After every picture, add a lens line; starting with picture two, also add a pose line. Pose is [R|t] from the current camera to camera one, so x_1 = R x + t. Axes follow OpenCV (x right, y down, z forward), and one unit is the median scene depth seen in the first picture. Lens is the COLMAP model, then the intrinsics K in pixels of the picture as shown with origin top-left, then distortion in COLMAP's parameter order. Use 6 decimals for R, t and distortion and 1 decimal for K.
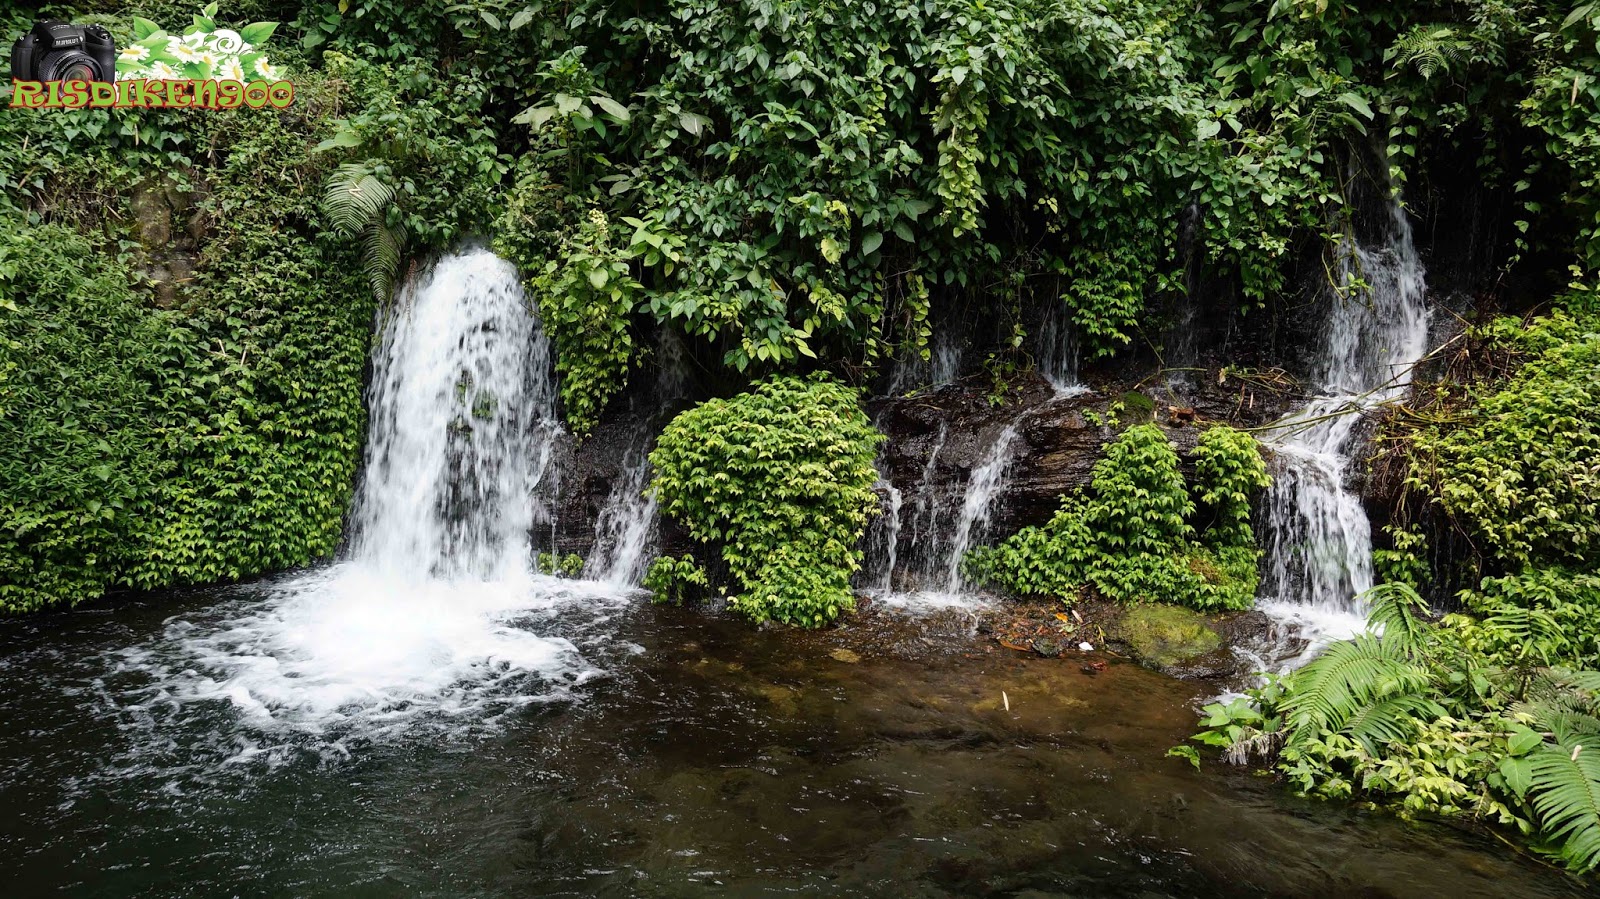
lens RADIAL K [[1087.3, 0, 793.6], [0, 1087.3, 452.3], [0, 0, 1]] dist [-0.047038, 0.042665]
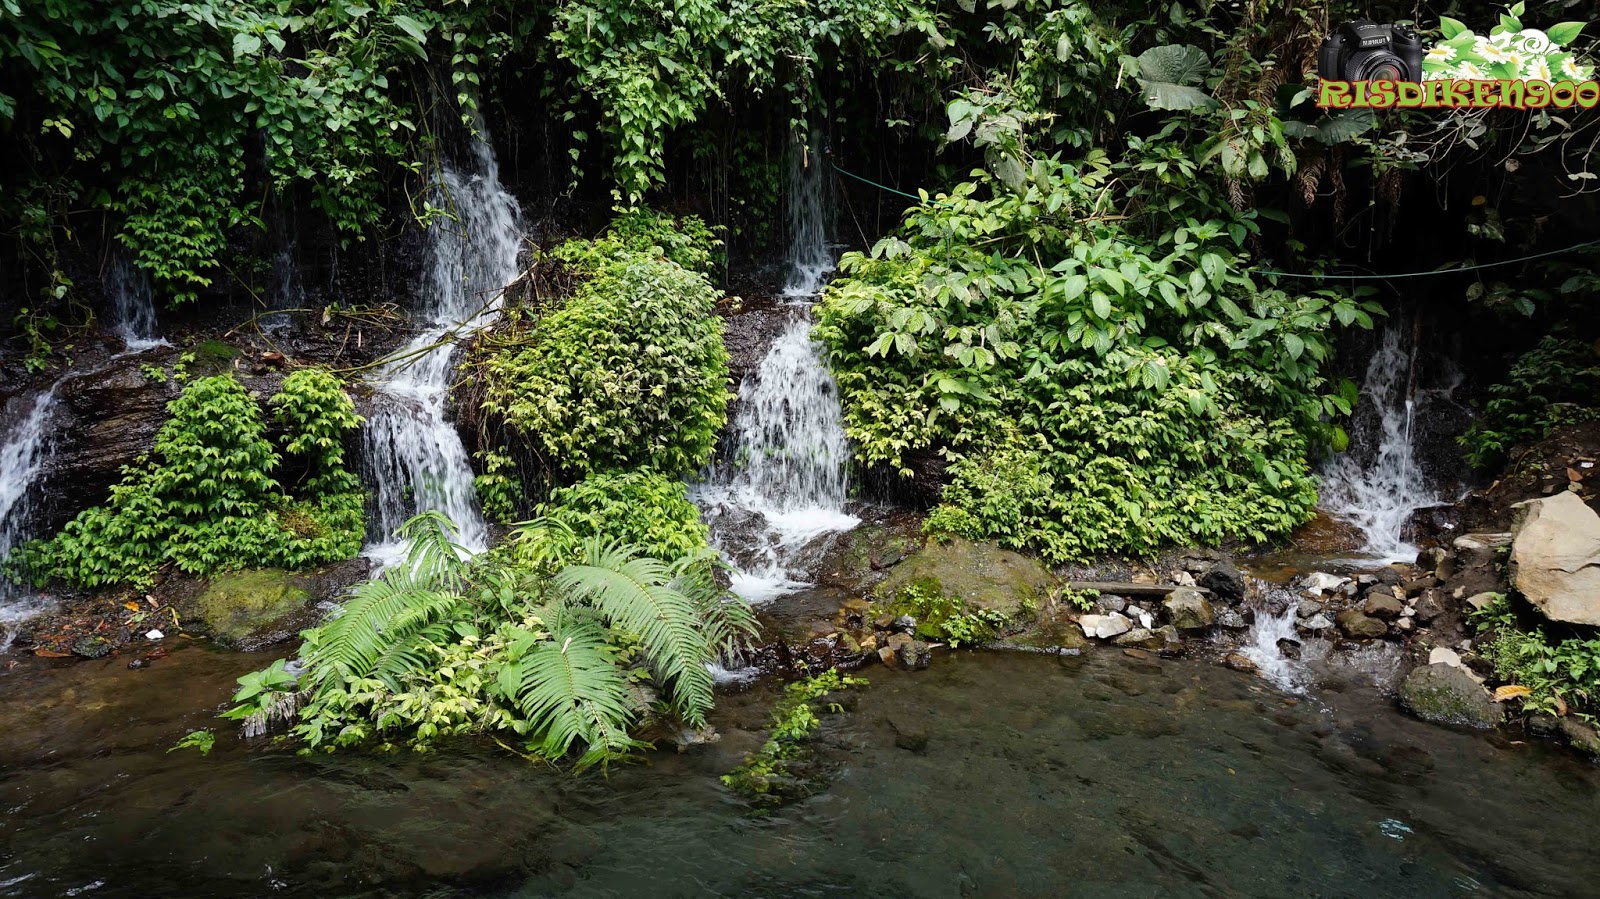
lens RADIAL K [[1087.3, 0, 793.6], [0, 1087.3, 452.3], [0, 0, 1]] dist [-0.047038, 0.042665]
pose [[0.824221, -0.136868, 0.549478, 0.227895], [0.109705, 0.990561, 0.082178, 0.017298], [-0.555539, -0.007453, 0.831457, -0.011654]]
